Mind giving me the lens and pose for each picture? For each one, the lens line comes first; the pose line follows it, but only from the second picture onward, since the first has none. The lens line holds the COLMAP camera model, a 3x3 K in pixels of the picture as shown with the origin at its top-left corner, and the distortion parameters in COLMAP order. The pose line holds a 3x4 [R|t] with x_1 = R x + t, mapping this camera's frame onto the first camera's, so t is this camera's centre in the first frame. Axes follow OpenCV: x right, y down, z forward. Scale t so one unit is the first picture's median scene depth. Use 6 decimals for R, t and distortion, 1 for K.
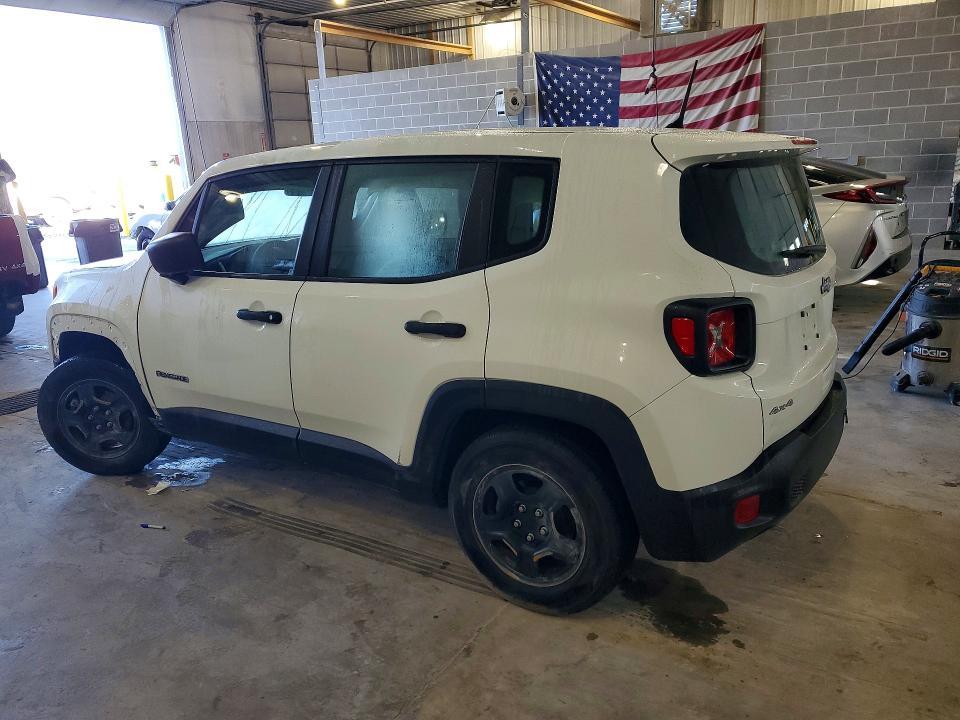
lens RADIAL K [[753.4, 0, 476.9], [0, 753.4, 359.3], [0, 0, 1]] dist [0.022327, -0.002635]
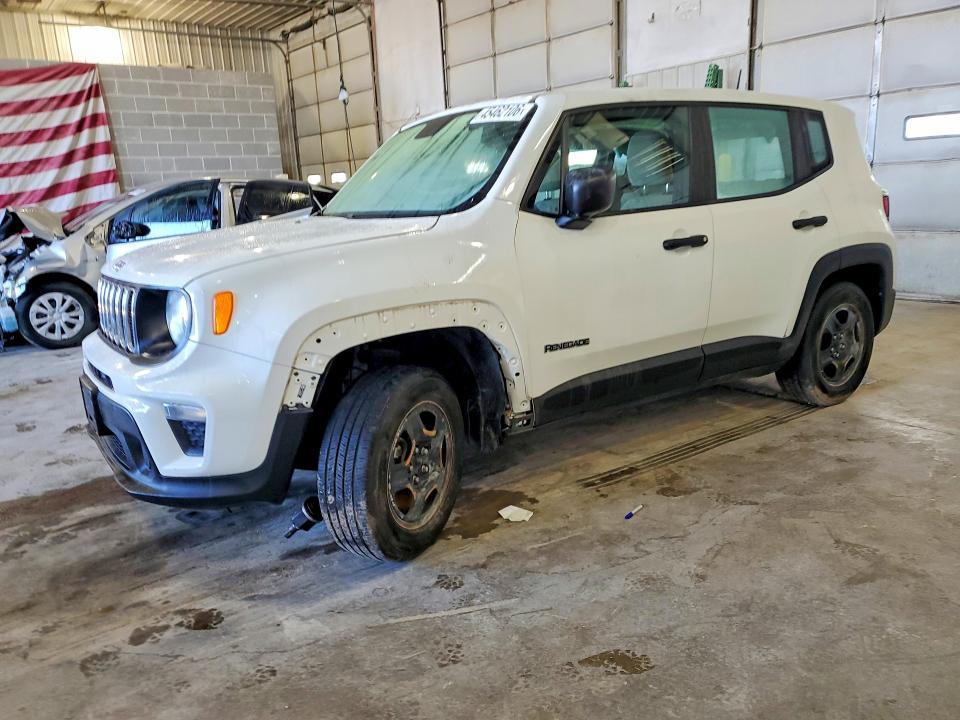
lens RADIAL K [[753.4, 0, 474.0], [0, 753.4, 367.6], [0, 0, 1]] dist [0.022327, -0.002635]
pose [[0.372075, -0.182334, 0.910118, -0.412906], [0.268455, 0.959751, 0.082527, -0.017018], [-0.888534, 0.213619, 0.406047, 0.262359]]
